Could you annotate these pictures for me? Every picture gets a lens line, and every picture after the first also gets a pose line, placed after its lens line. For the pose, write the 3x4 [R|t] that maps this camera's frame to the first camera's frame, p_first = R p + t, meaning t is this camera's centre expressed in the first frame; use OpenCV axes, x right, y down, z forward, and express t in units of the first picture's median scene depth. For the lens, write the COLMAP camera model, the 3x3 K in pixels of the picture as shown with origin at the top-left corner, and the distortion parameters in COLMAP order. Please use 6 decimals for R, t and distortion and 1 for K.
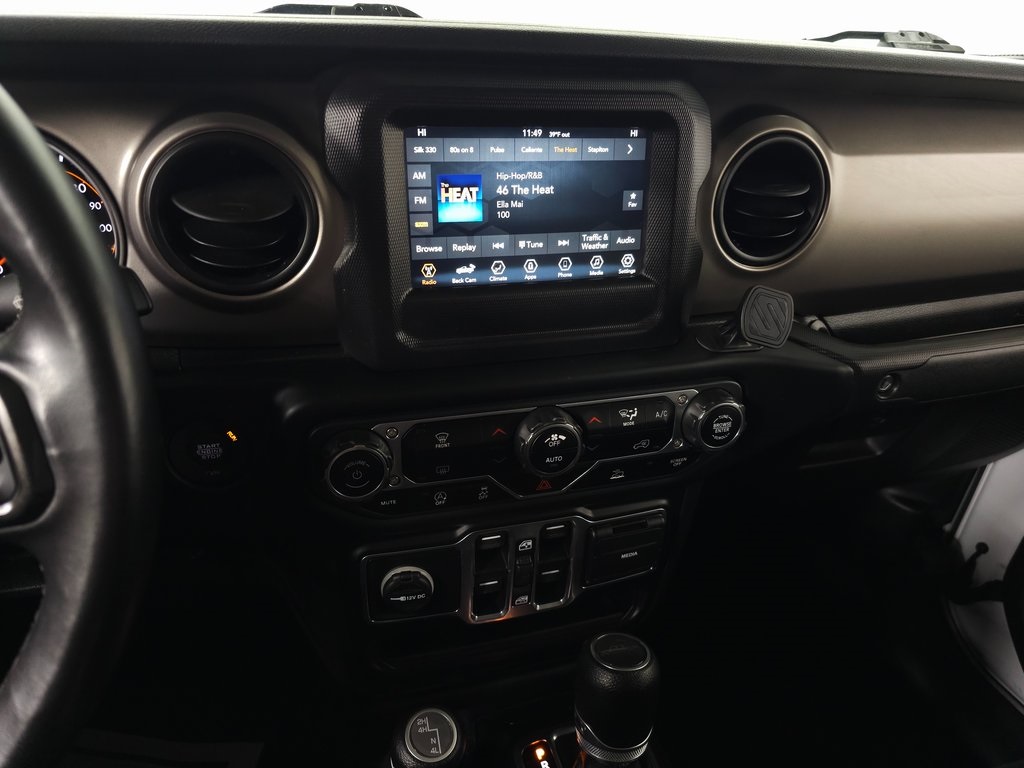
lens RADIAL K [[696.9, 0, 512.0], [0, 696.9, 384.0], [0, 0, 1]] dist [0.084168, -0.133863]
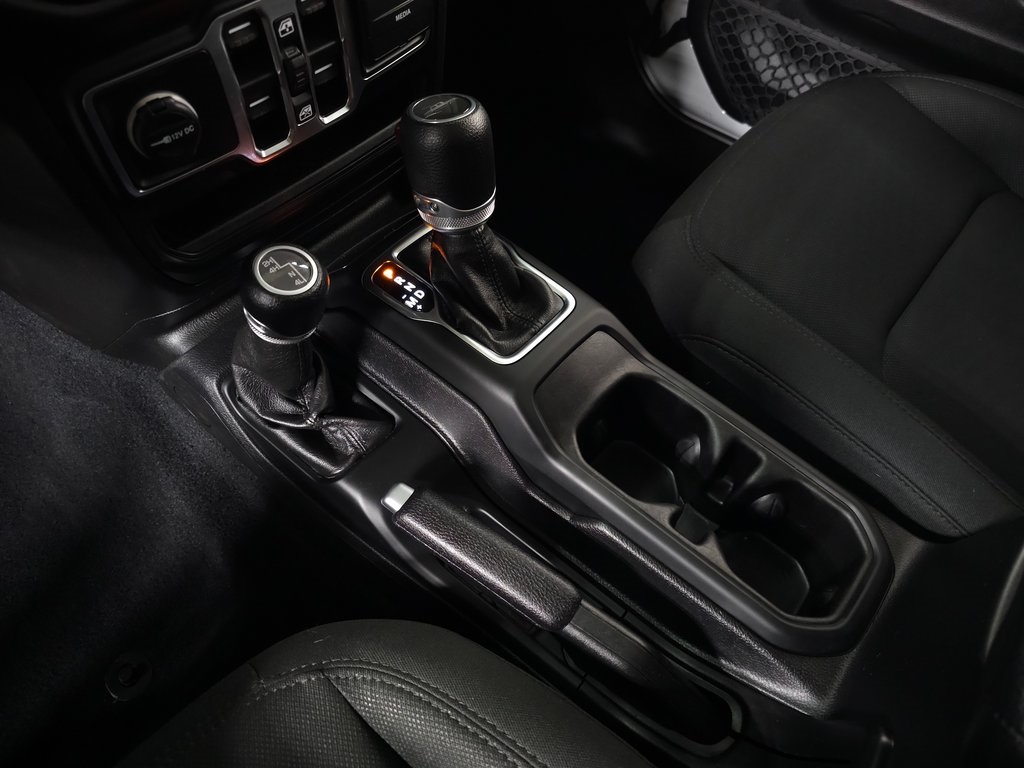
lens RADIAL K [[696.9, 0, 512.0], [0, 696.9, 384.0], [0, 0, 1]] dist [0.084168, -0.133863]
pose [[0.837964, -0.449936, 0.308826, -0.213778], [0.253271, 0.821902, 0.510227, 0.250090], [-0.483394, -0.349335, 0.802680, 0.139389]]
